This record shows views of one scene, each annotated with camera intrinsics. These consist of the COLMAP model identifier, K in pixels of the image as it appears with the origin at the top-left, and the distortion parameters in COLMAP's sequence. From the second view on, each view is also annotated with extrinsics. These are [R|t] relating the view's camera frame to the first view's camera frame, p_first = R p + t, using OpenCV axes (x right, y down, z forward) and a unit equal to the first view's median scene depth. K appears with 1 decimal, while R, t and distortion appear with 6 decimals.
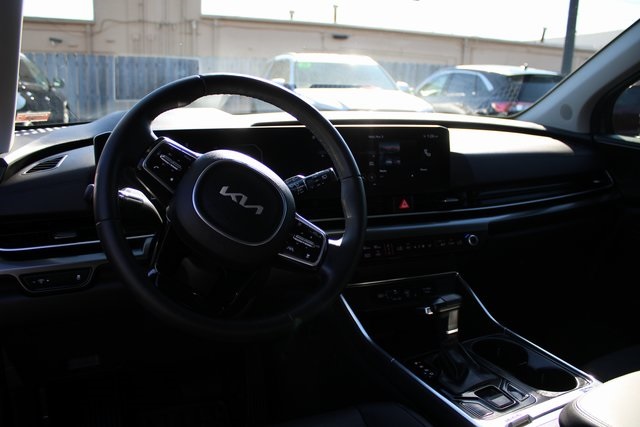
lens RADIAL K [[550.1, 0, 320.0], [0, 550.1, 213.5], [0, 0, 1]] dist [-0.132354, -0.000892]
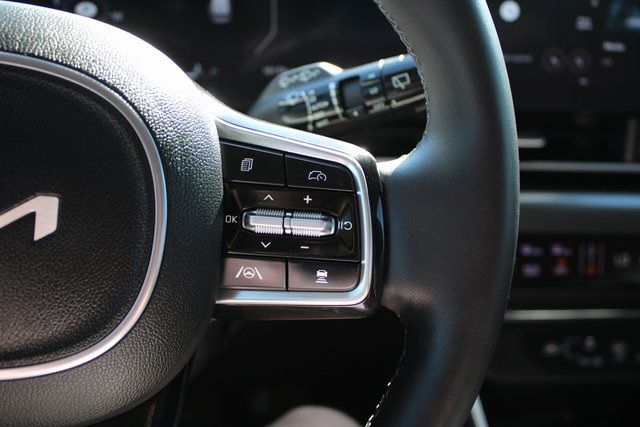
lens RADIAL K [[698.9, 0, 320.0], [0, 698.9, 213.5], [0, 0, 1]] dist [-0.018442, -0.020321]
pose [[0.965333, 0.141706, -0.219205, 0.043485], [-0.086306, 0.965850, 0.244304, -0.066090], [0.246339, -0.216916, 0.944598, 0.492030]]
